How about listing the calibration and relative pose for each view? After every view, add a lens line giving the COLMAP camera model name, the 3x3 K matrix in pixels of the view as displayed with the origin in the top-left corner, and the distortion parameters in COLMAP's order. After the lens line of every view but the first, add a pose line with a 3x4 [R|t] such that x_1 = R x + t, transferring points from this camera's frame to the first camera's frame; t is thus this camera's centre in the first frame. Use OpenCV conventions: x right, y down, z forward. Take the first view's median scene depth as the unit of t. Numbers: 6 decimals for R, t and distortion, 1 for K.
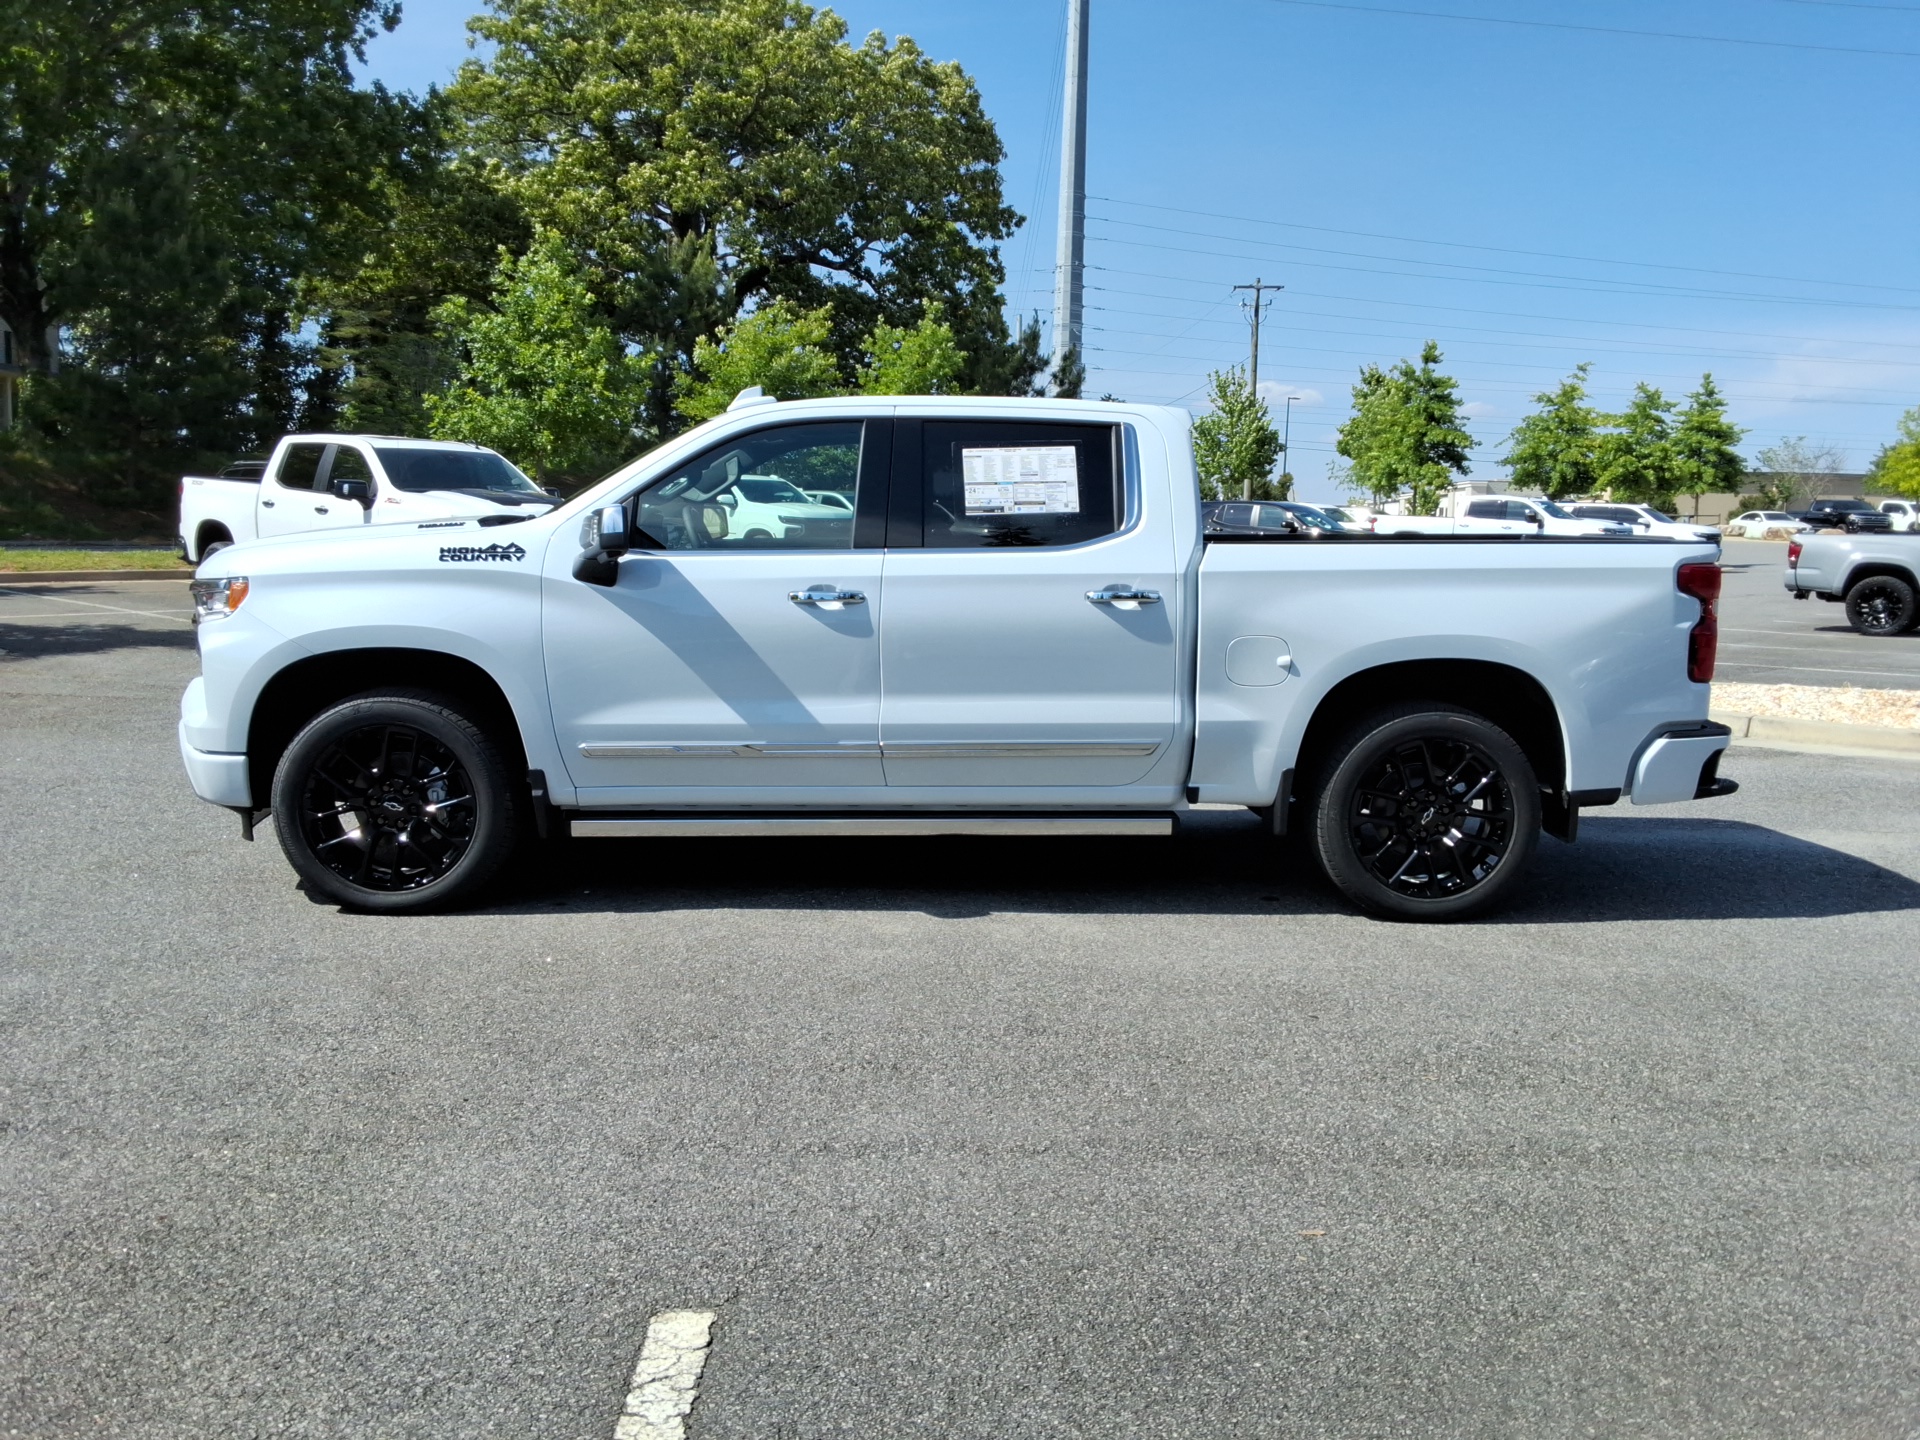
lens RADIAL K [[1547.4, 0, 980.5], [0, 1547.4, 710.3], [0, 0, 1]] dist [0.109496, -0.167042]
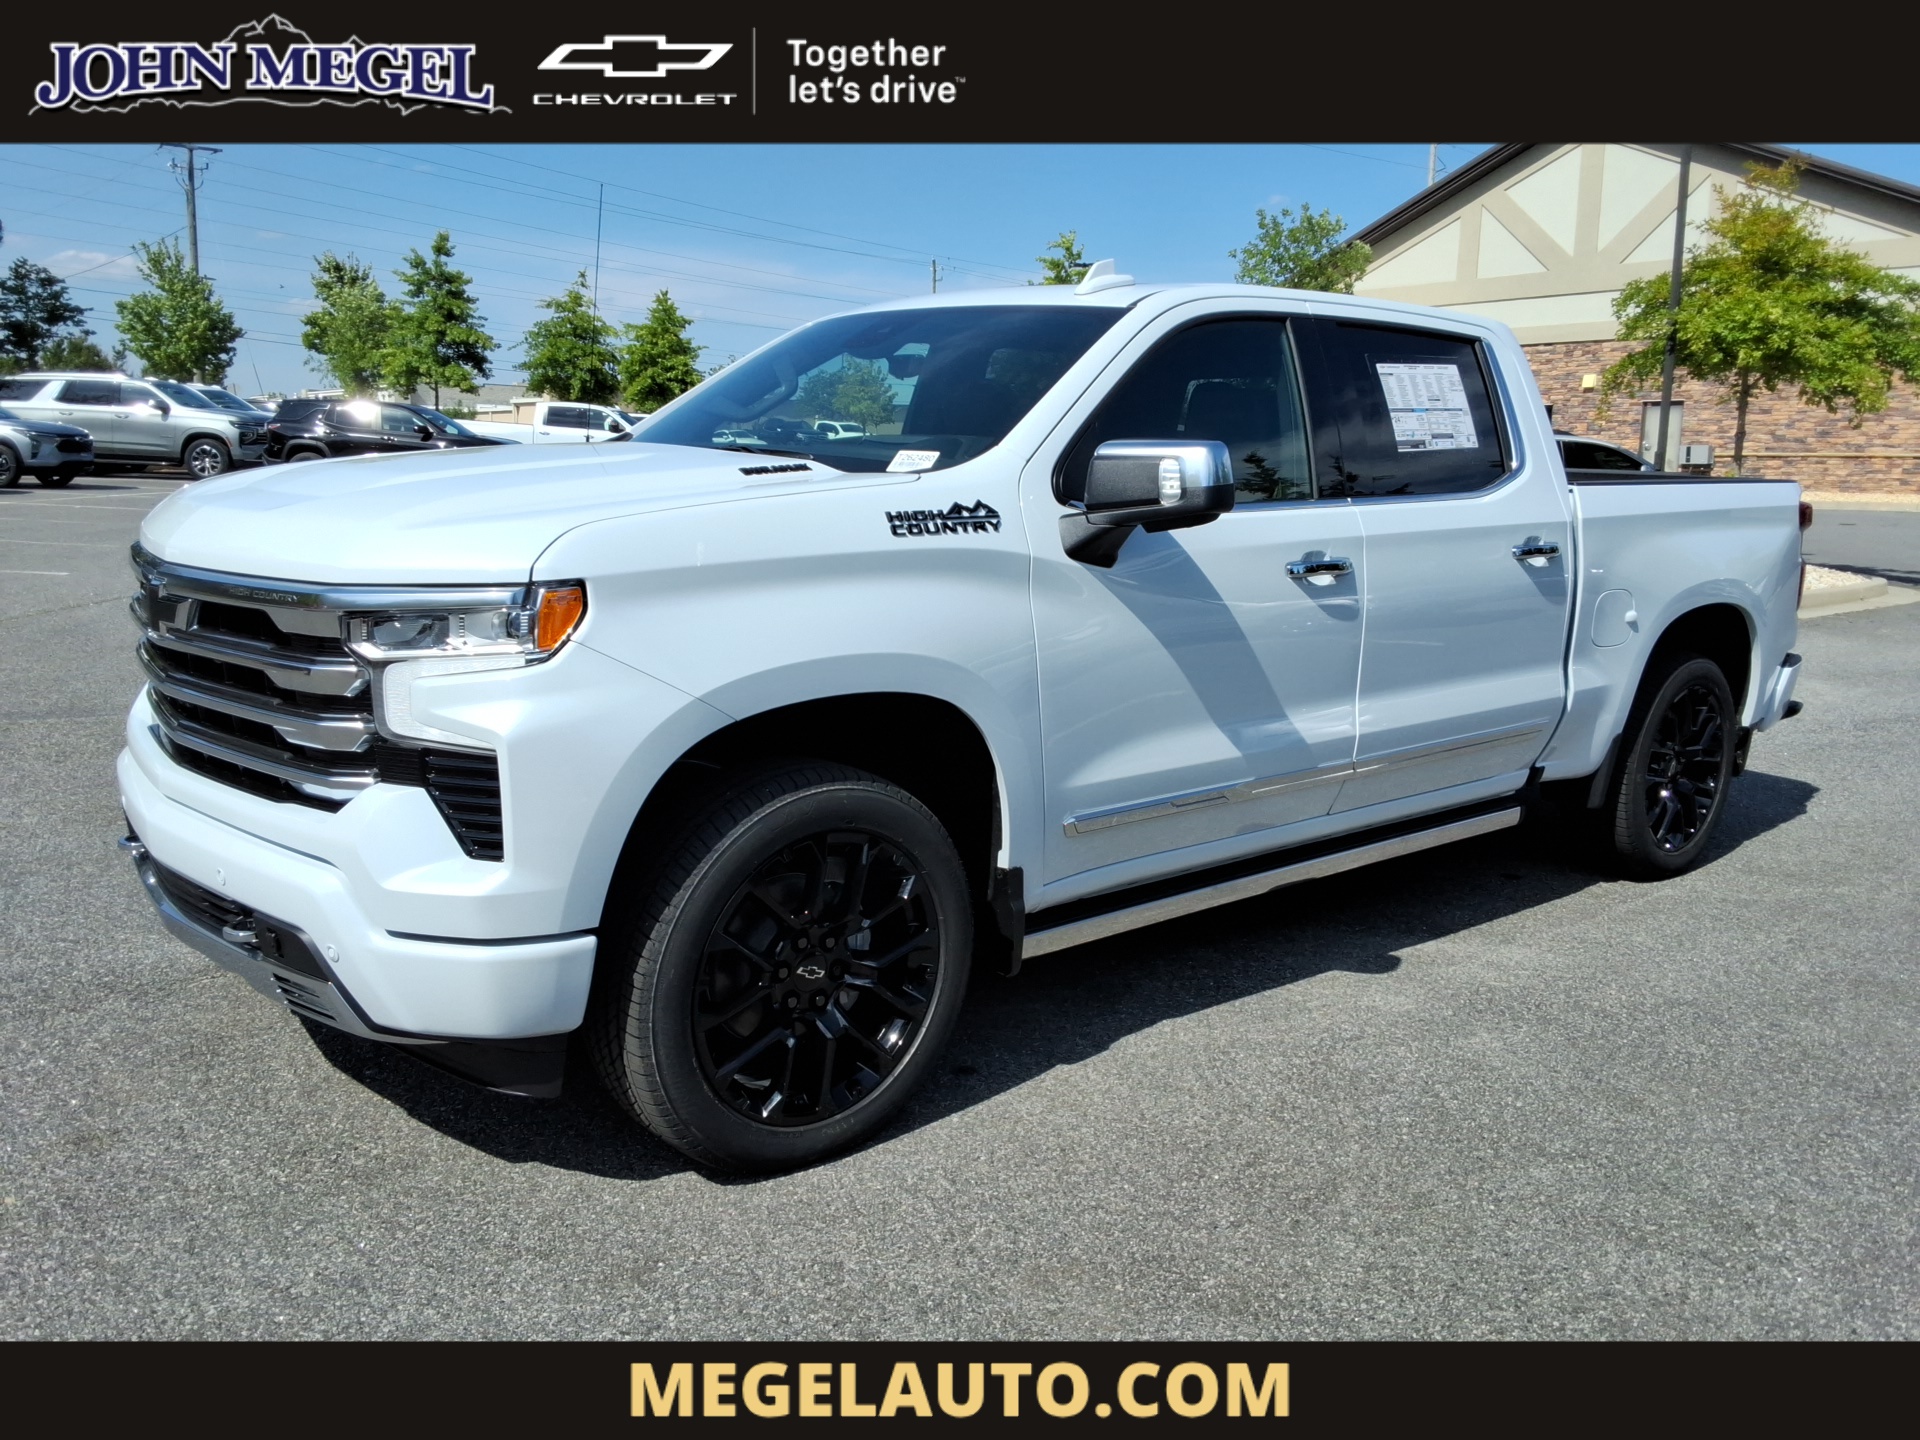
lens RADIAL K [[1547.4, 0, 980.5], [0, 1547.4, 710.3], [0, 0, 1]] dist [0.109496, -0.167042]
pose [[0.779546, -0.097876, 0.618650, -0.653259], [0.060259, 0.994853, 0.081464, -0.073277], [-0.623439, -0.026226, 0.781432, 0.516987]]
